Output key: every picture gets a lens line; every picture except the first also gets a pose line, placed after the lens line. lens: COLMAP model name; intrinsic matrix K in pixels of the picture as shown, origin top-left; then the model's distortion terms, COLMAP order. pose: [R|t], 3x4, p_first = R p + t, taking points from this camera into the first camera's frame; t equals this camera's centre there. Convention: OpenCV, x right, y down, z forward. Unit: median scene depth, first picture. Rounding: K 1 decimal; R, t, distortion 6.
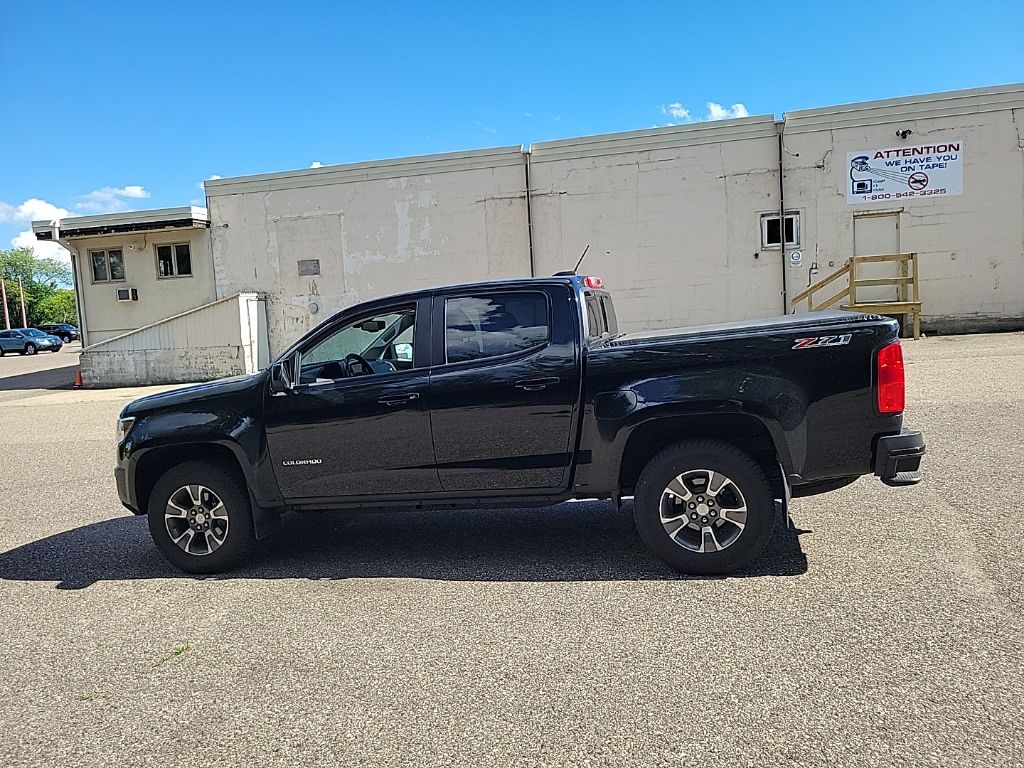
lens RADIAL K [[771.3, 0, 517.6], [0, 771.3, 371.9], [0, 0, 1]] dist [0.050976, -0.032513]
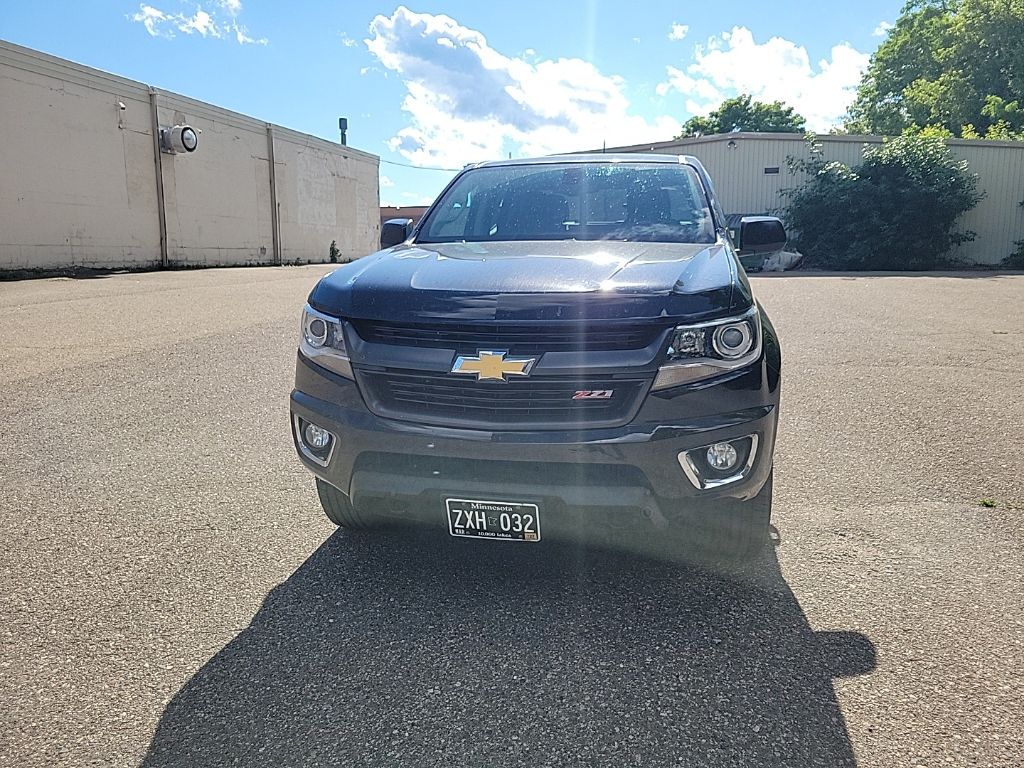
lens RADIAL K [[771.3, 0, 521.8], [0, 771.3, 364.1], [0, 0, 1]] dist [0.050976, -0.032513]
pose [[-0.046004, -0.090310, 0.994851, -0.289233], [0.083965, 0.992031, 0.093937, 0.010351], [-0.995406, 0.087854, -0.038055, 0.341993]]
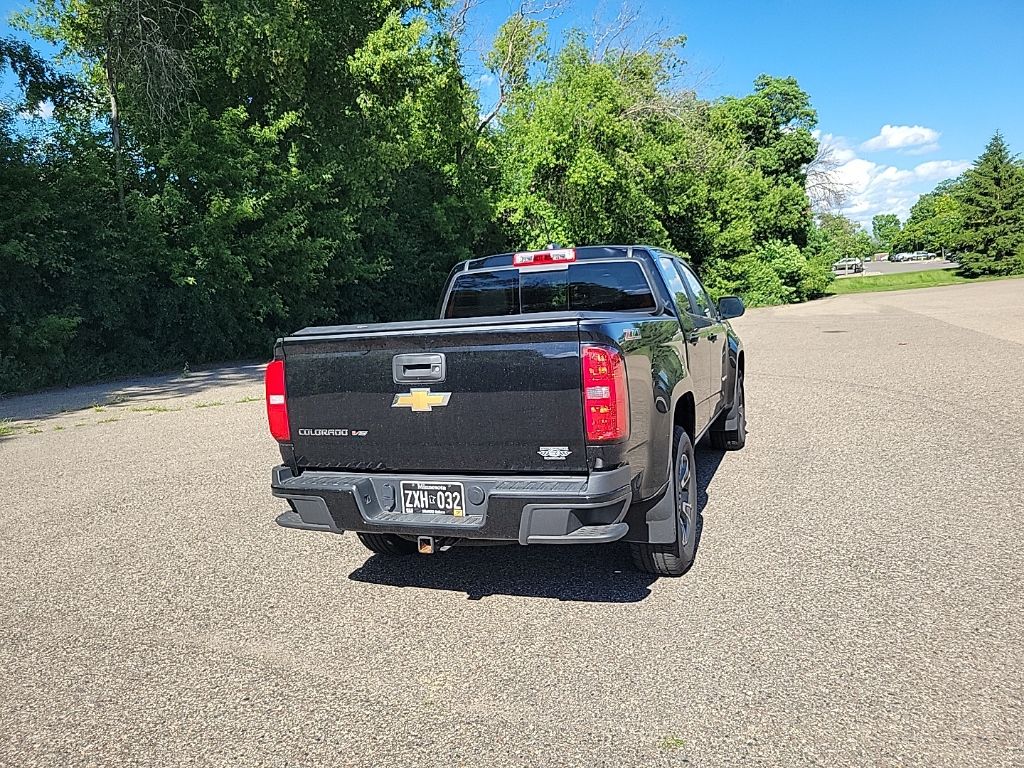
lens RADIAL K [[771.3, 0, 515.4], [0, 771.3, 372.7], [0, 0, 1]] dist [0.050976, -0.032513]
pose [[-0.112623, 0.177918, -0.977579, 0.298913], [-0.001031, 0.983817, 0.179172, -0.042105], [0.993637, 0.021187, -0.110617, 0.310432]]
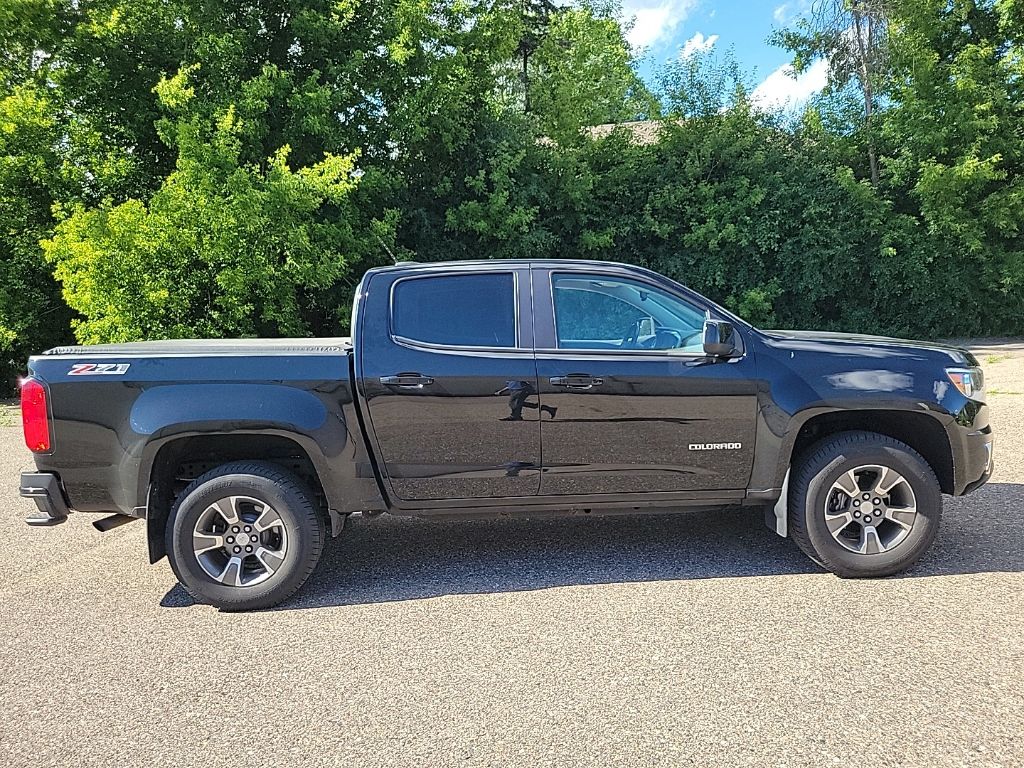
lens RADIAL K [[771.3, 0, 520.1], [0, 771.3, 372.6], [0, 0, 1]] dist [0.040595, -0.011179]
pose [[-0.955739, 0.147010, -0.254855, 0.054354], [0.105340, 0.979774, 0.170134, -0.041799], [0.274712, 0.135757, -0.951895, 0.559259]]
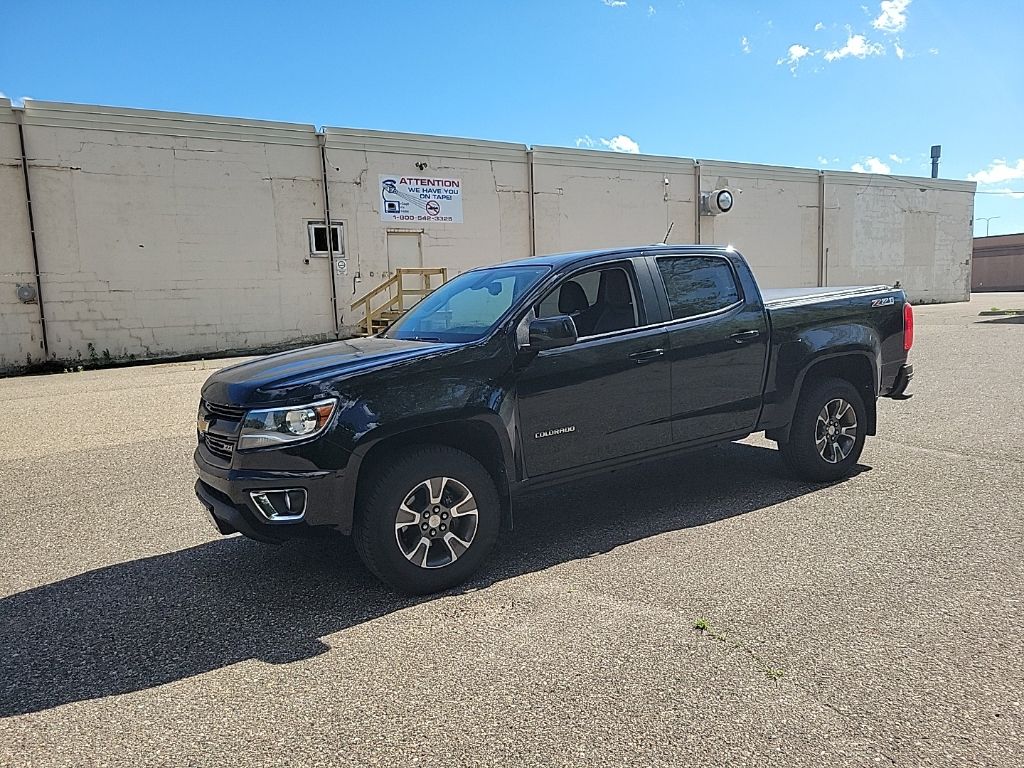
lens RADIAL K [[771.3, 0, 511.1], [0, 771.3, 377.9], [0, 0, 1]] dist [0.050976, -0.032513]
pose [[0.692535, -0.041384, 0.720196, -0.258544], [0.054747, 0.998489, 0.004731, 0.012917], [-0.719304, 0.036152, 0.693754, 0.114388]]
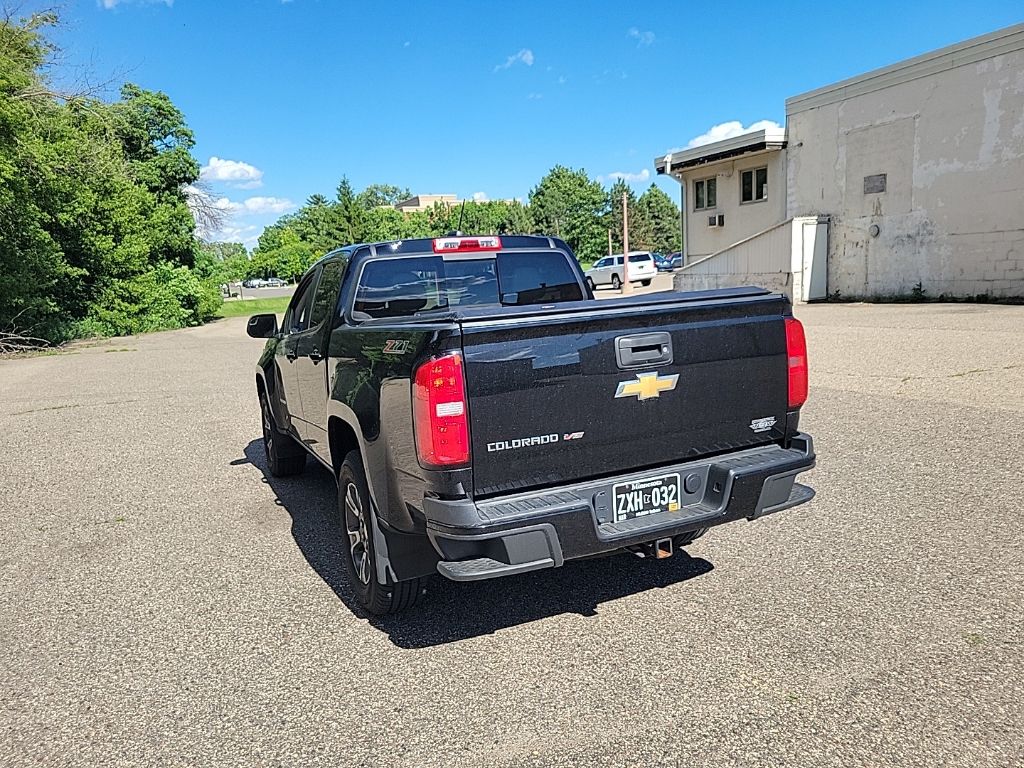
lens RADIAL K [[771.3, 0, 520.4], [0, 771.3, 379.6], [0, 0, 1]] dist [0.050976, -0.032513]
pose [[0.630980, 0.132830, -0.764344, 0.230463], [-0.041283, 0.989586, 0.137893, -0.025520], [0.774700, -0.055453, 0.629892, 0.147139]]
